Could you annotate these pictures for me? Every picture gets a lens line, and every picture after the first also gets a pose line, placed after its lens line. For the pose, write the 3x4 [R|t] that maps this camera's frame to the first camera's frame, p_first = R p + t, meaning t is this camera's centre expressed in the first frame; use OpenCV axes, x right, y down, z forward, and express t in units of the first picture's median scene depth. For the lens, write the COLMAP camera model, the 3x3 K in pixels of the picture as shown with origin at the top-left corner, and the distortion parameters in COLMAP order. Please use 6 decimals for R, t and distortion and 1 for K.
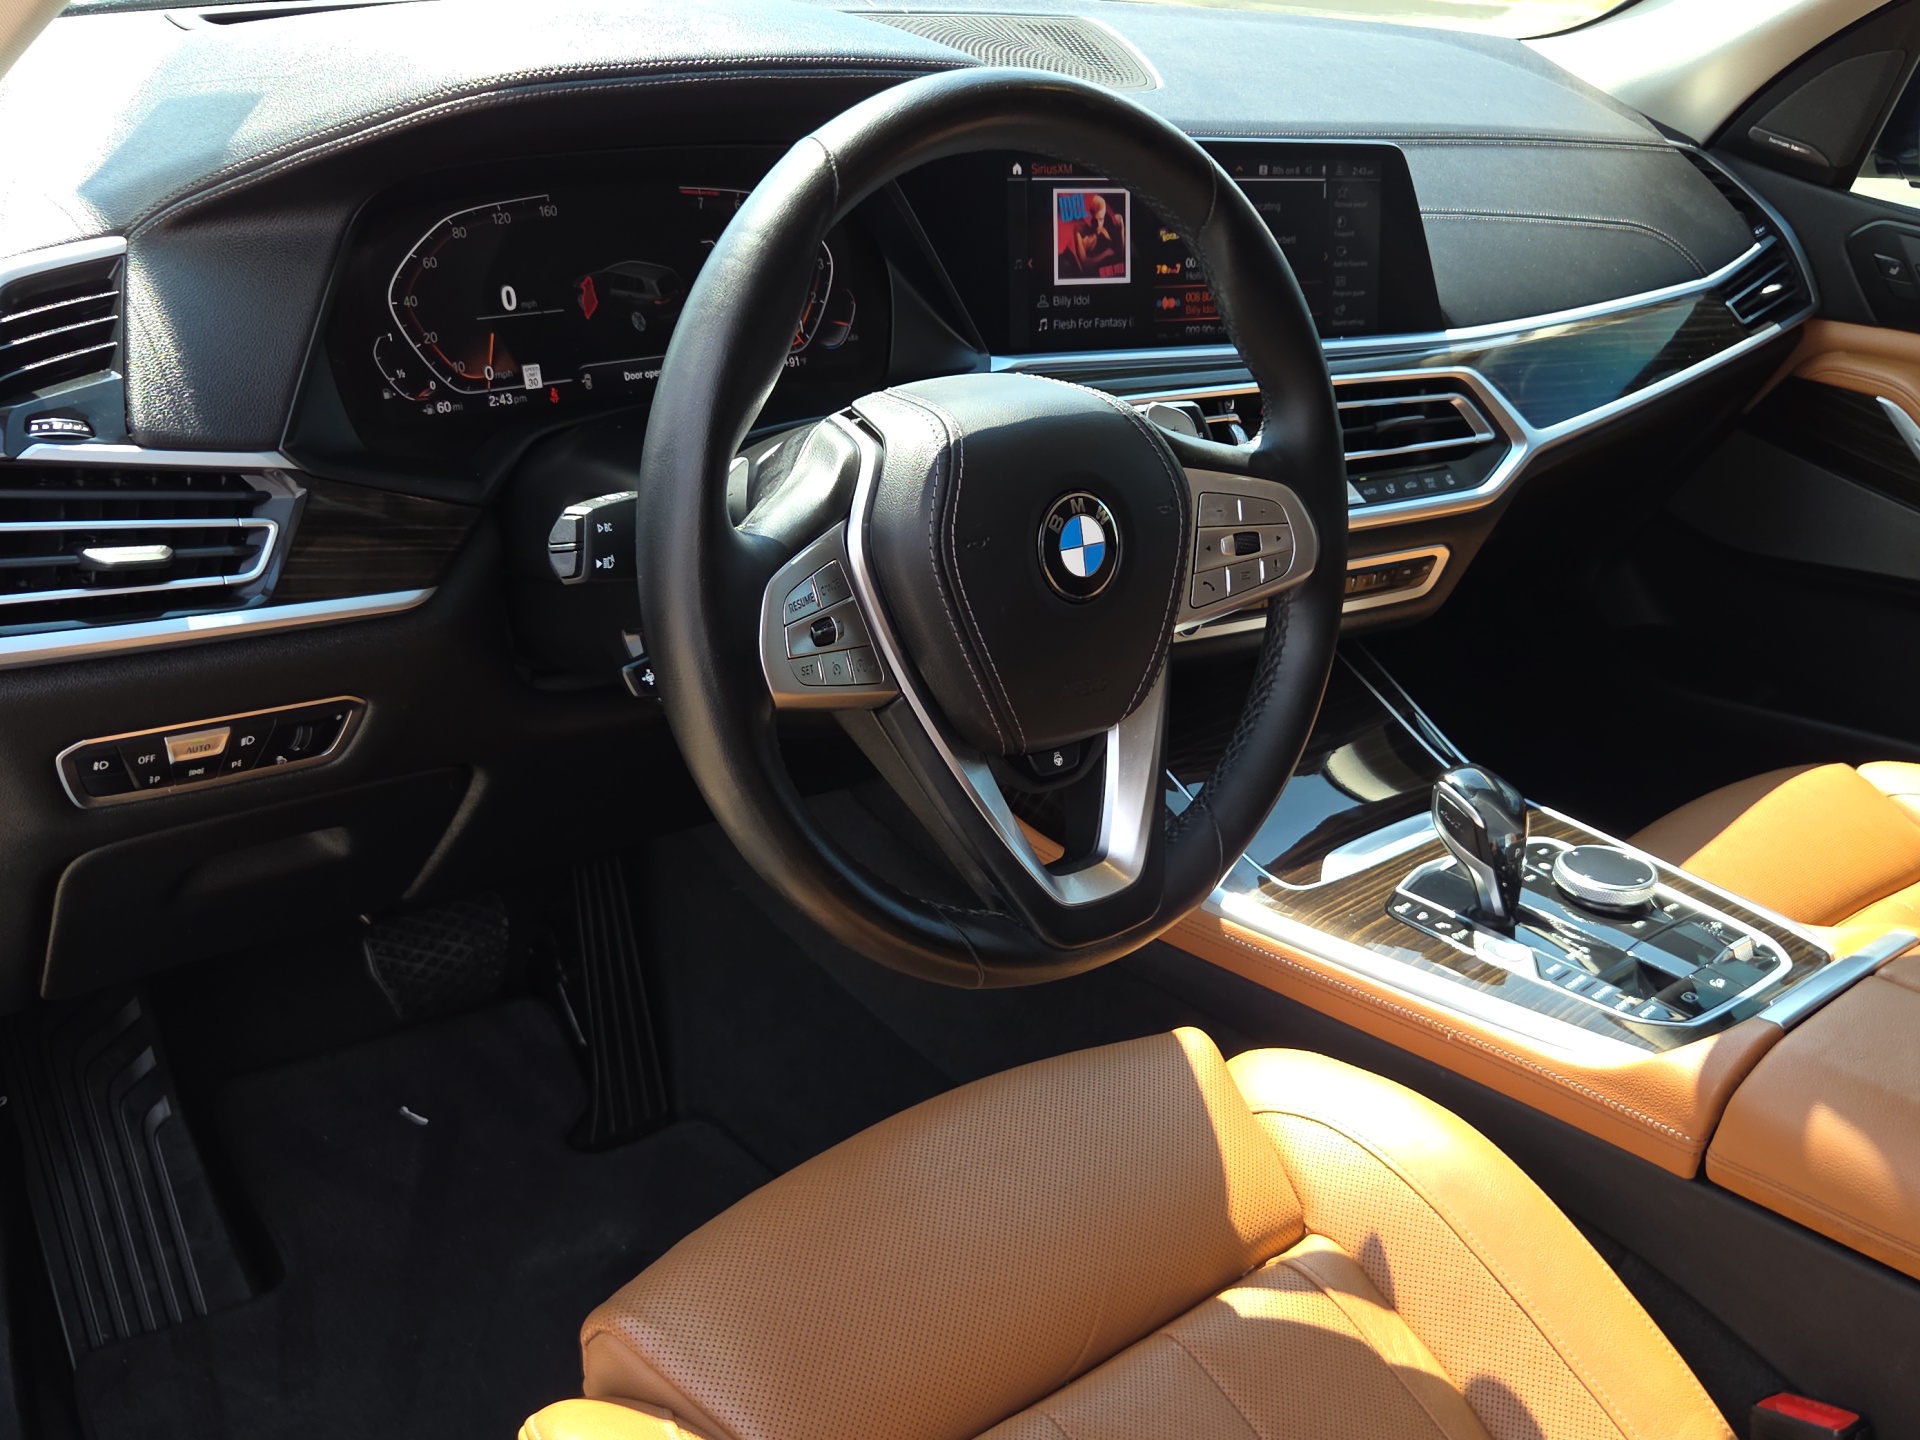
lens RADIAL K [[1853.5, 0, 916.2], [0, 1853.5, 749.2], [0, 0, 1]] dist [-0.010859, 0.000000]
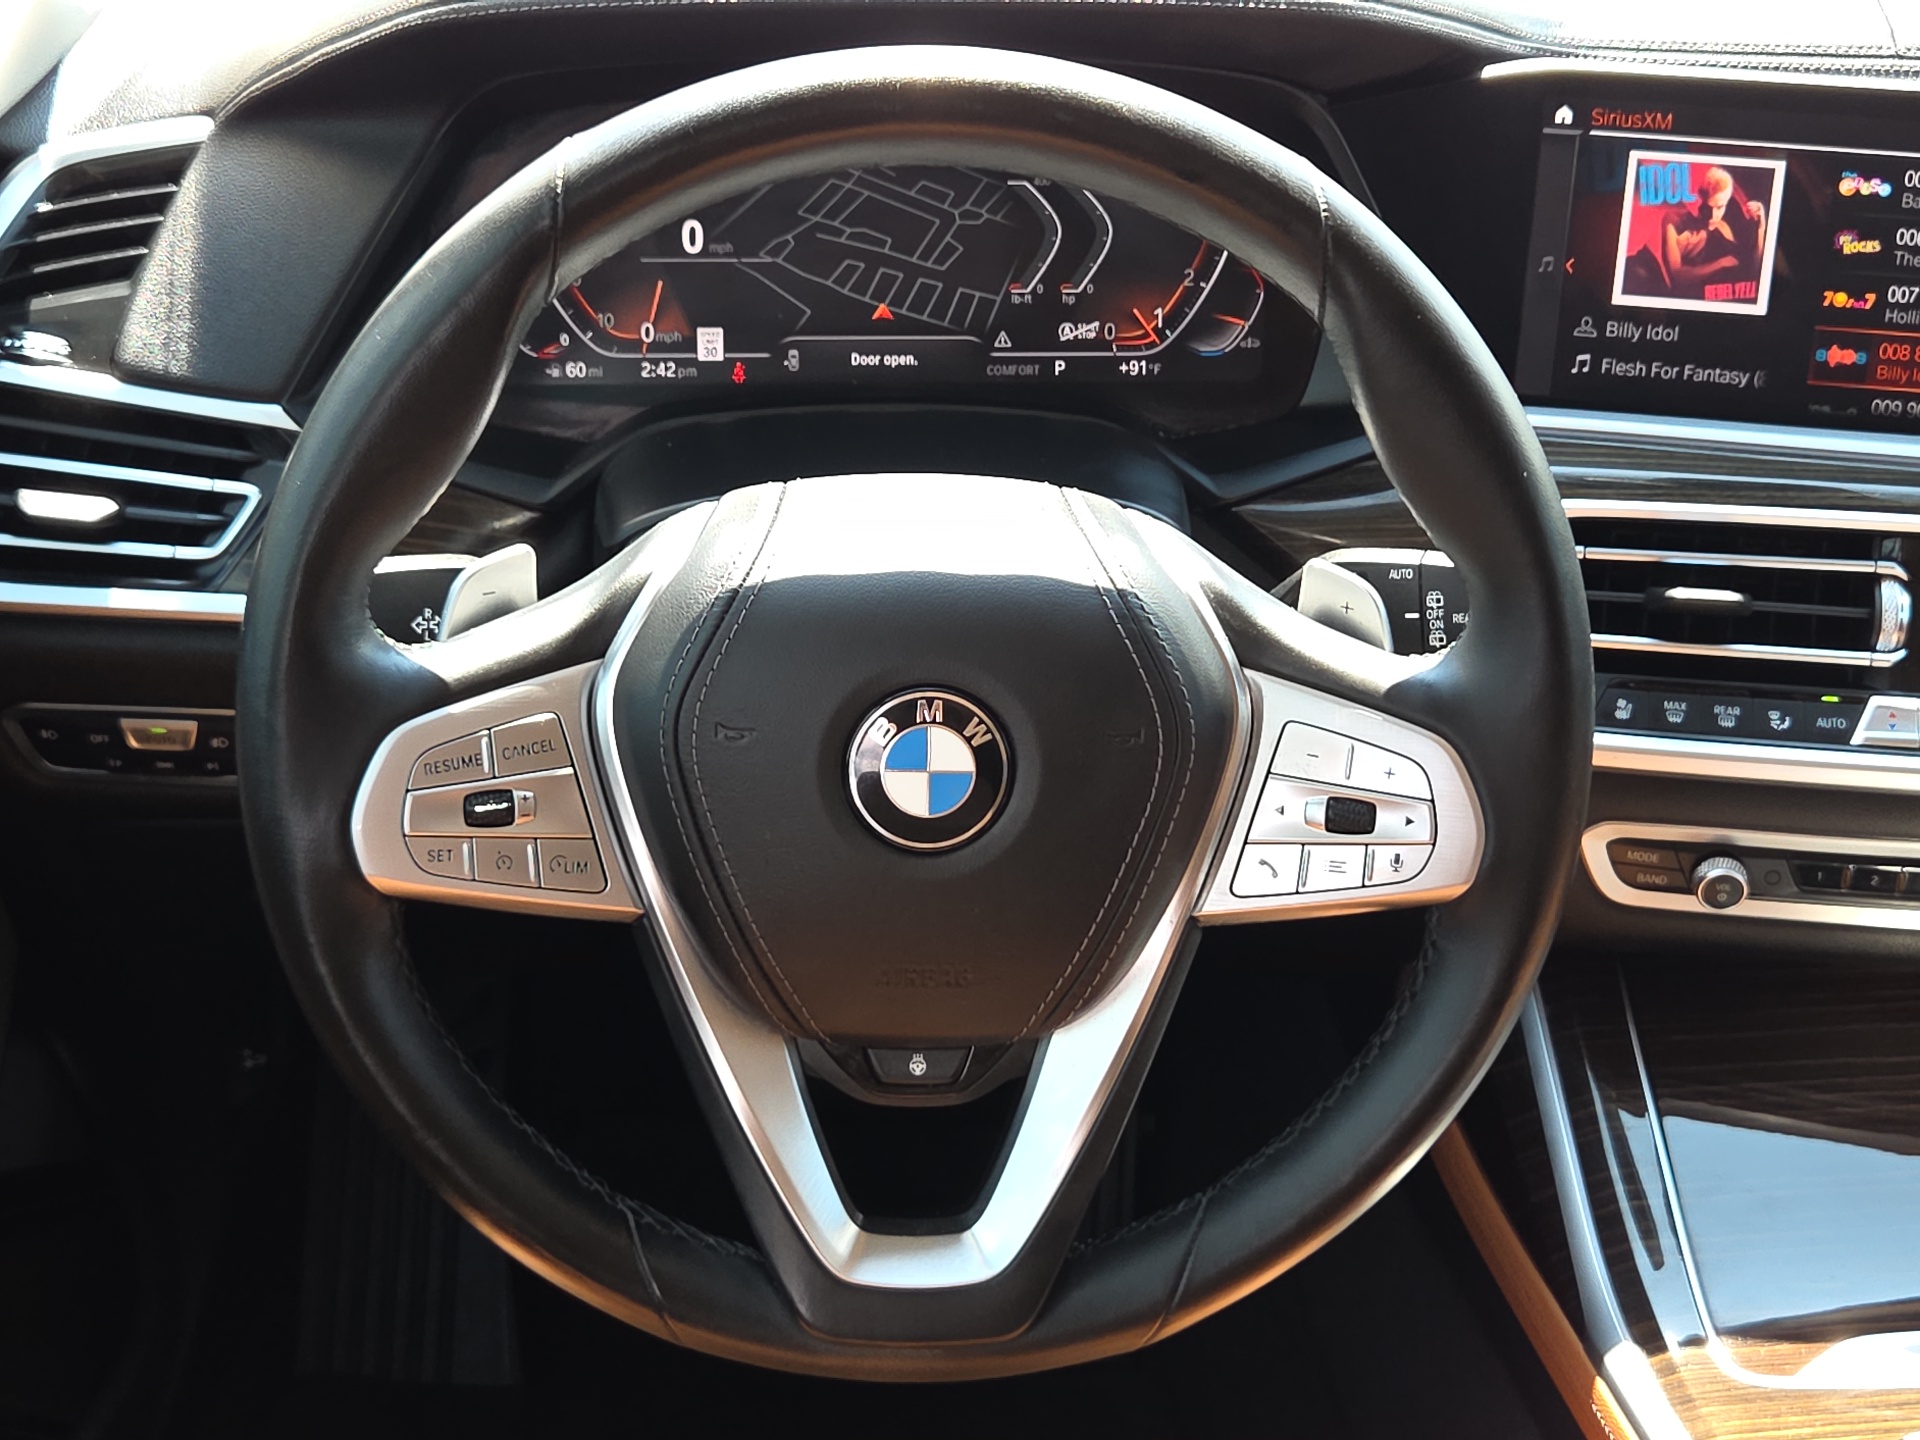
lens RADIAL K [[2693.7, 0, 898.7], [0, 2693.7, 751.1], [0, 0, 1]] dist [-0.004911, 0.000000]
pose [[0.806258, 0.237858, -0.541638, 0.475897], [-0.222571, 0.970297, 0.094792, -0.163049], [0.548097, 0.044126, 0.835250, 0.151895]]
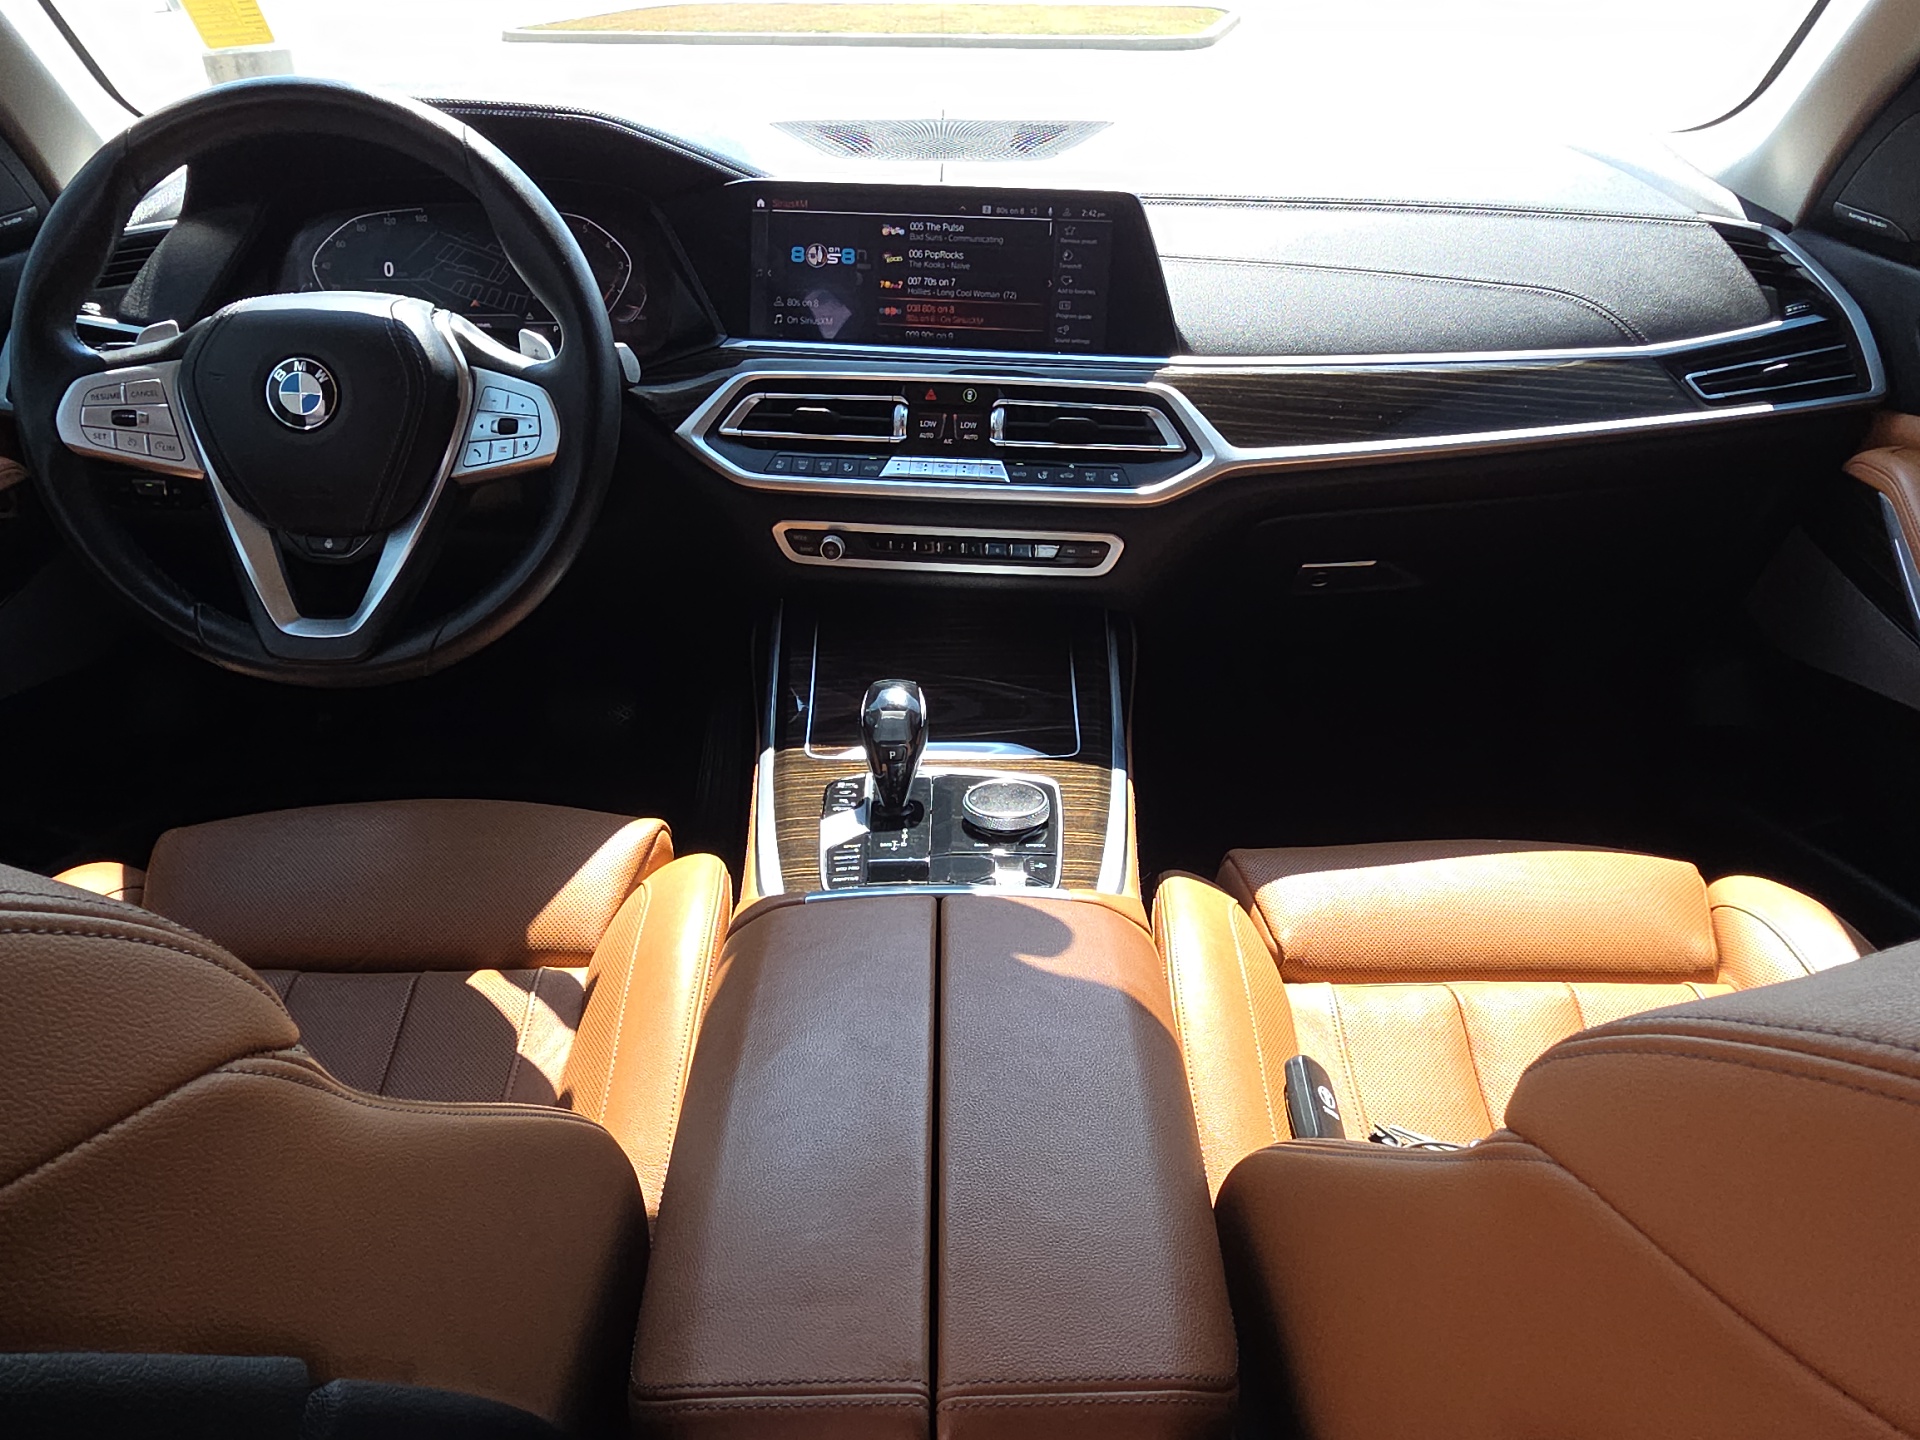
lens RADIAL K [[1322.3, 0, 992.1], [0, 1322.3, 771.1], [0, 0, 1]] dist [0.006983, -0.010608]
pose [[0.777080, 0.211475, -0.592811, 0.991705], [-0.223554, 0.973188, 0.054123, 0.008818], [0.588362, 0.090467, 0.803521, 0.394009]]
